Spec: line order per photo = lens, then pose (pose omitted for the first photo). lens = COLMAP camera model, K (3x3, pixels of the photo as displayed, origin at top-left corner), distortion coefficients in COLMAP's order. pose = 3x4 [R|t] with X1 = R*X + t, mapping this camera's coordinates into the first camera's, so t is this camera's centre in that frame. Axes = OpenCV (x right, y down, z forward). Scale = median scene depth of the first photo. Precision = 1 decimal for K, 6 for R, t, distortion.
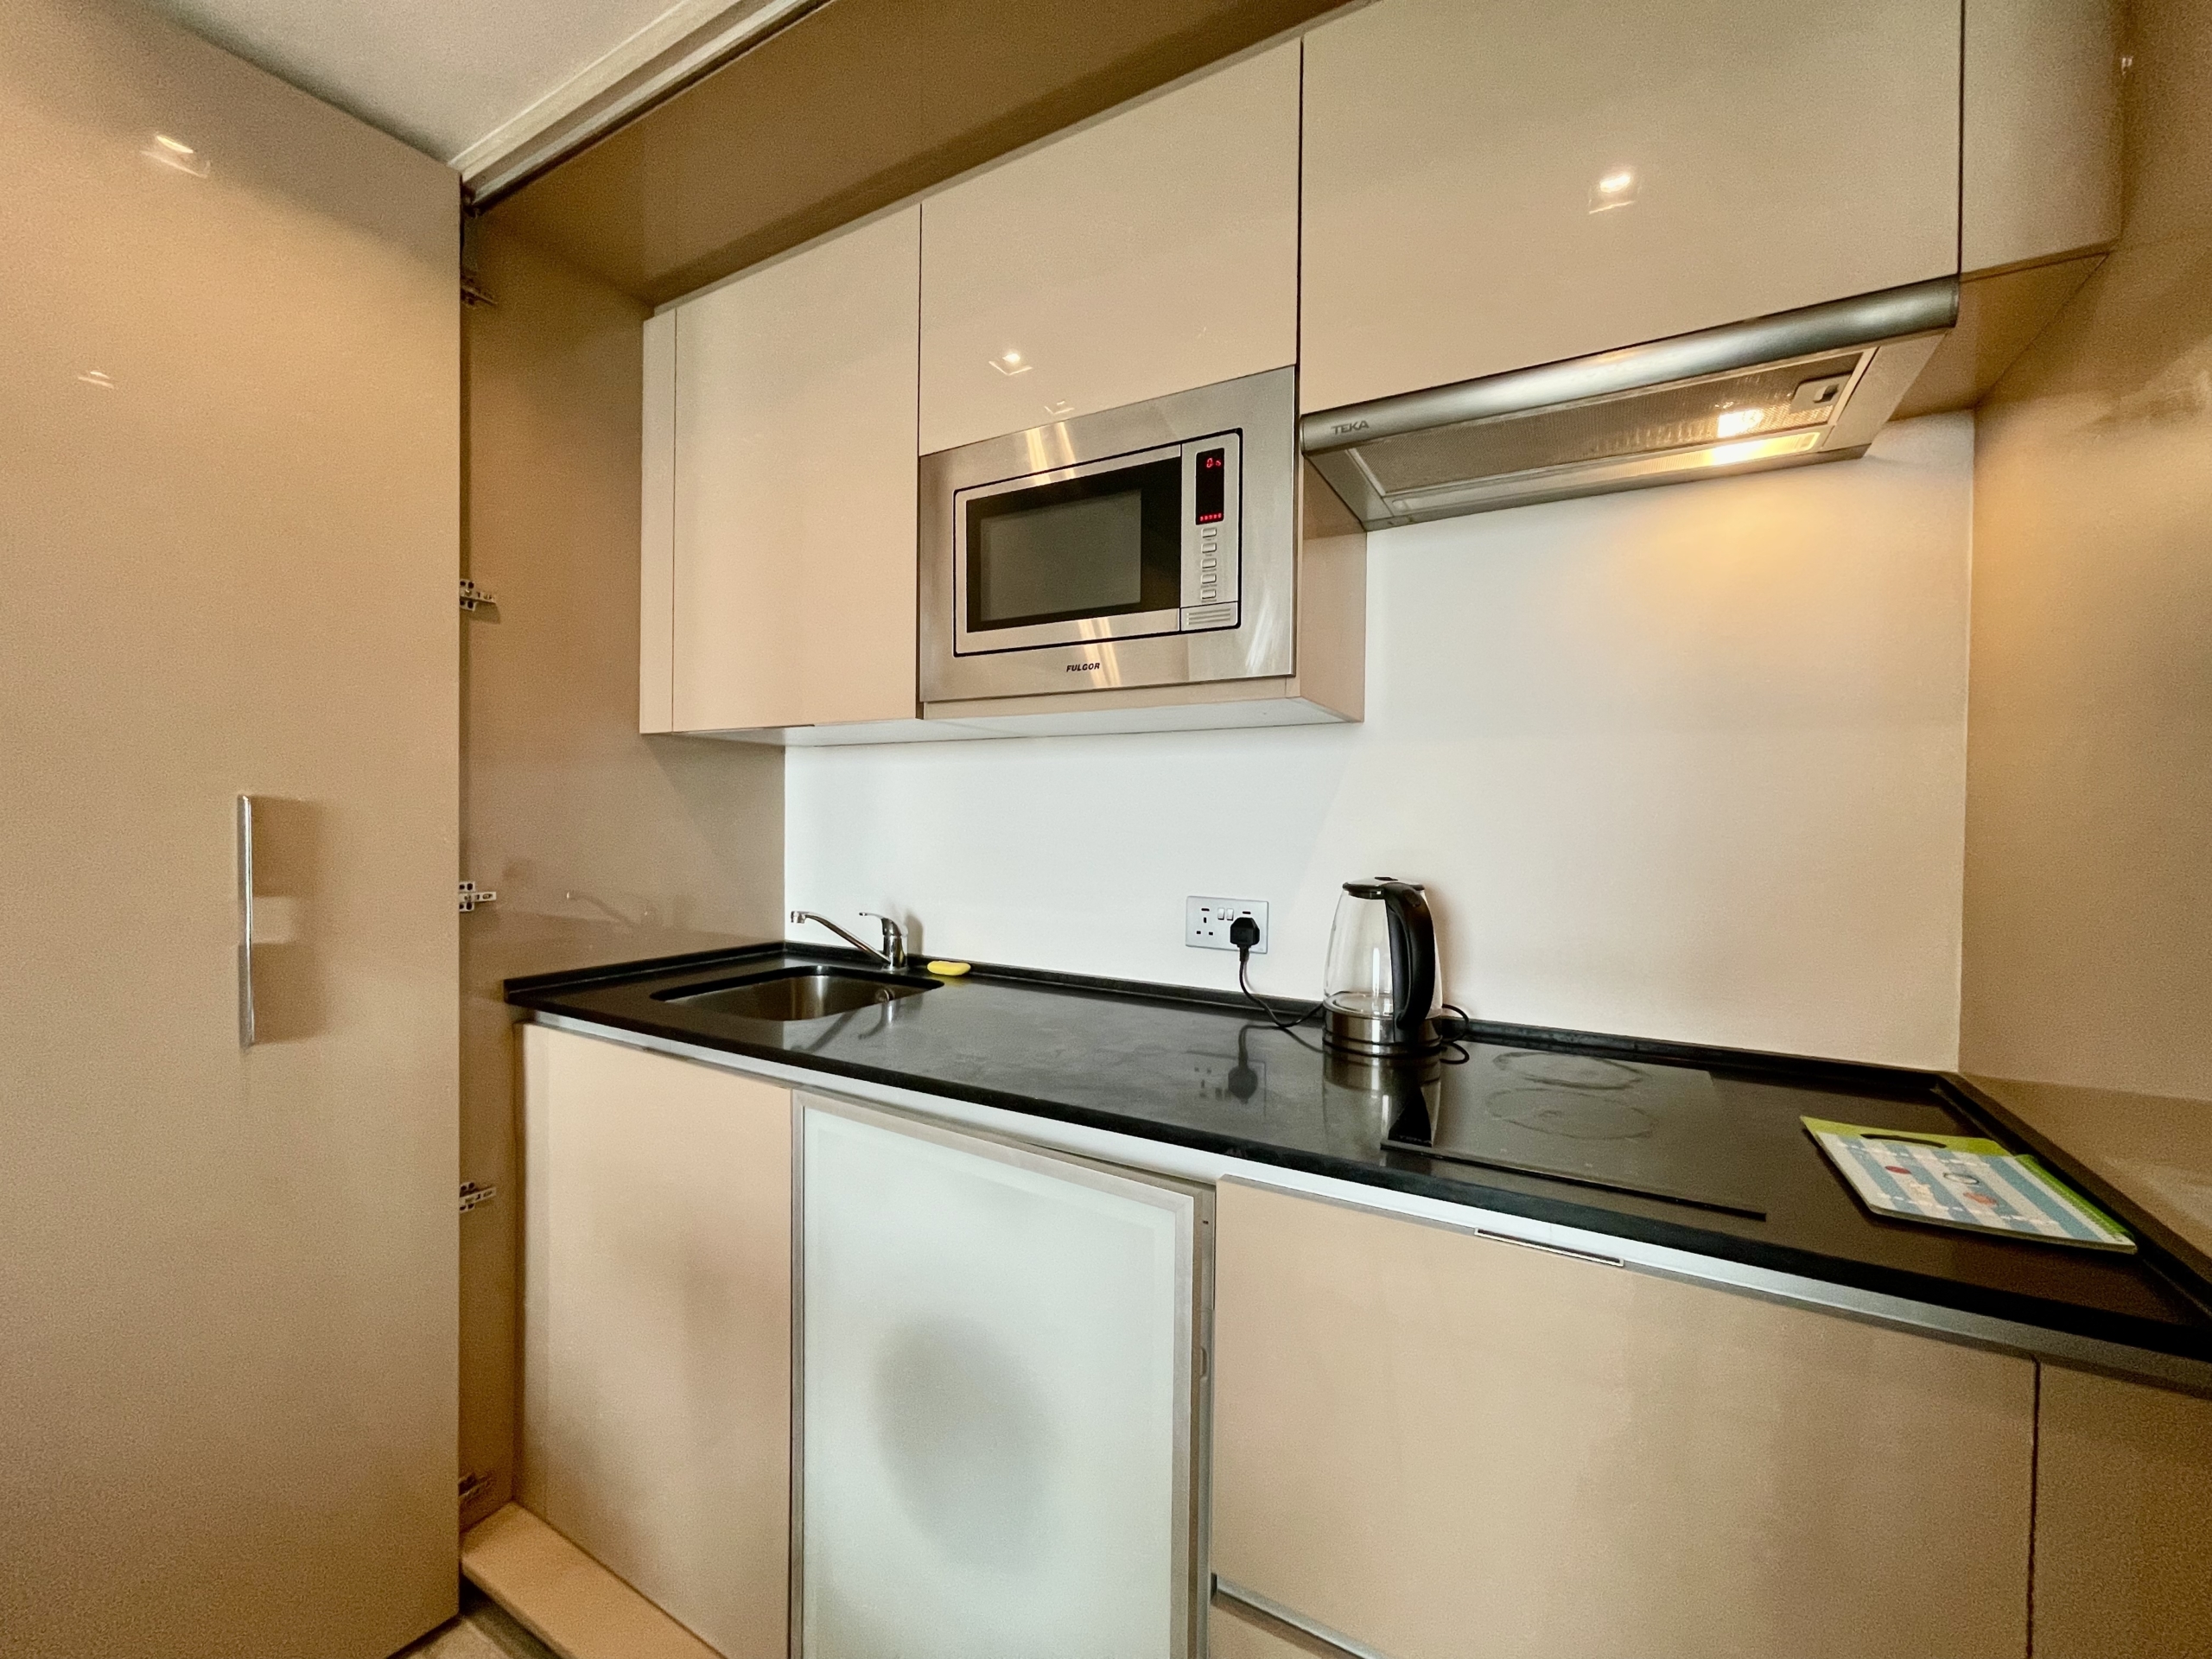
lens RADIAL K [[897.3, 0, 1093.8], [0, 897.3, 828.0], [0, 0, 1]] dist [0.002281, -0.000797]
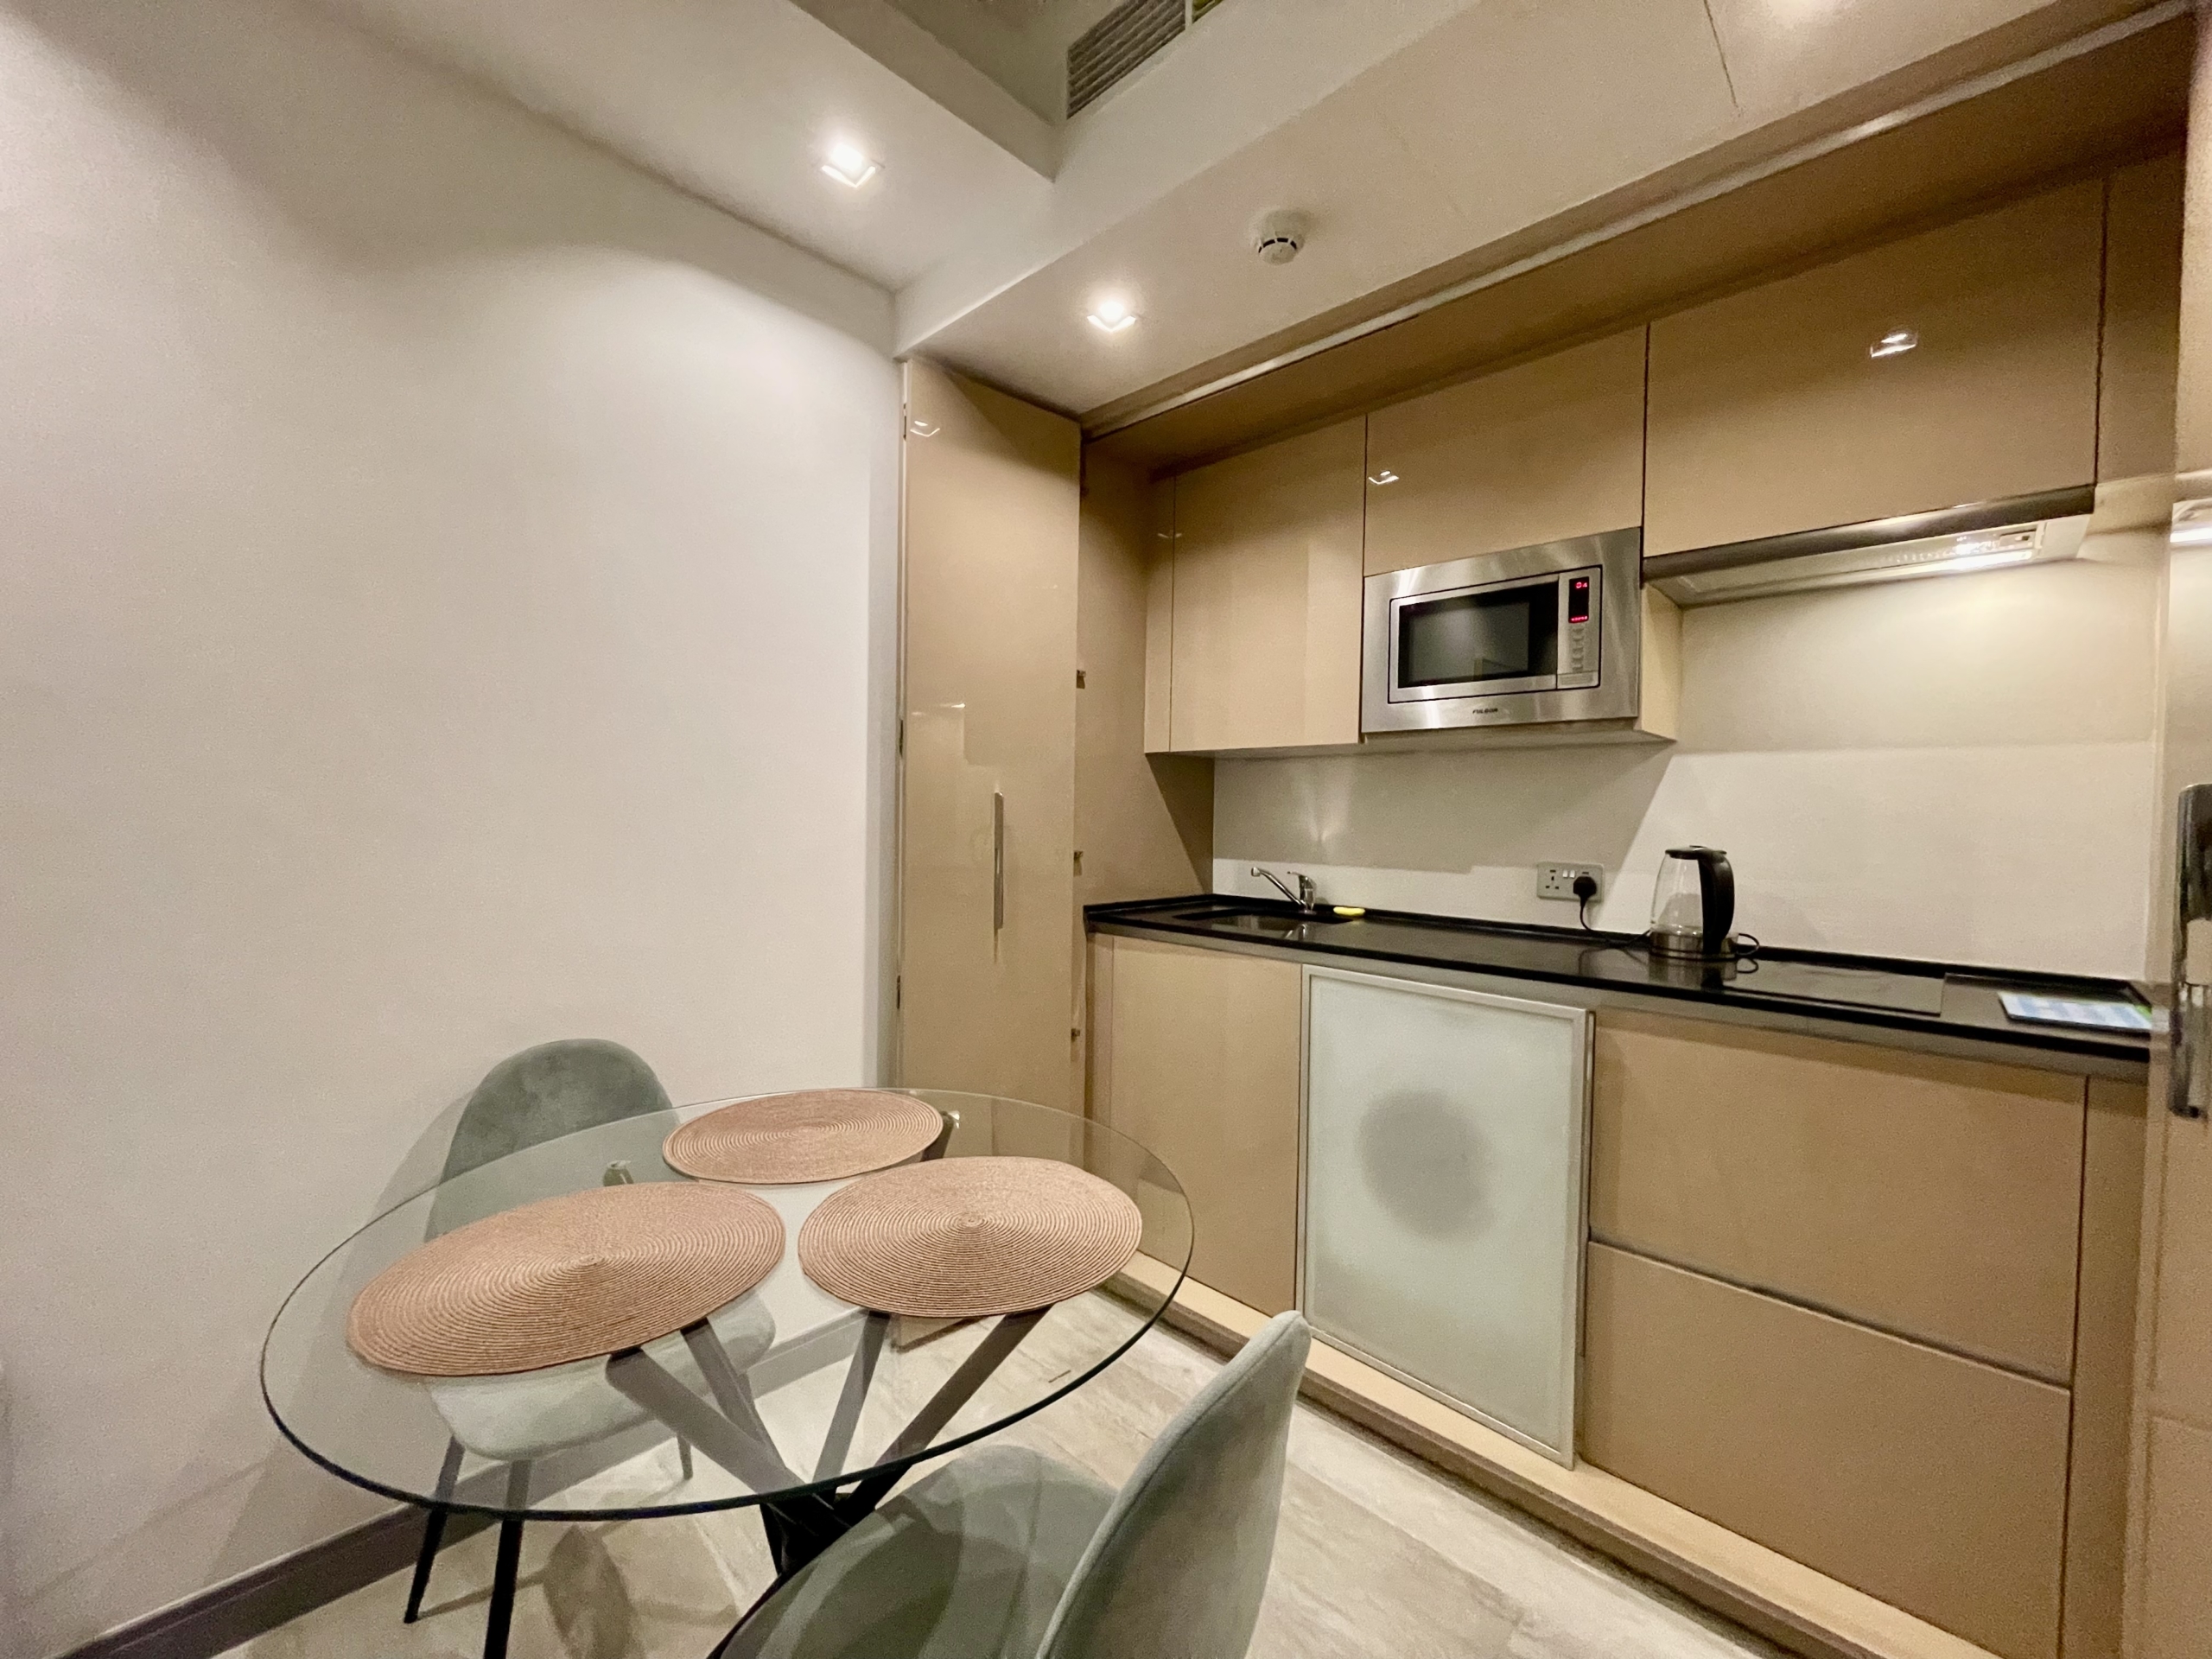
lens RADIAL K [[897.3, 0, 1104.5], [0, 897.3, 825.3], [0, 0, 1]] dist [0.002281, -0.000797]
pose [[0.968104, 0.008556, -0.250402, -0.249642], [-0.008298, 0.999963, 0.002087, 0.024989], [0.250411, 0.000058, 0.968140, -0.673034]]
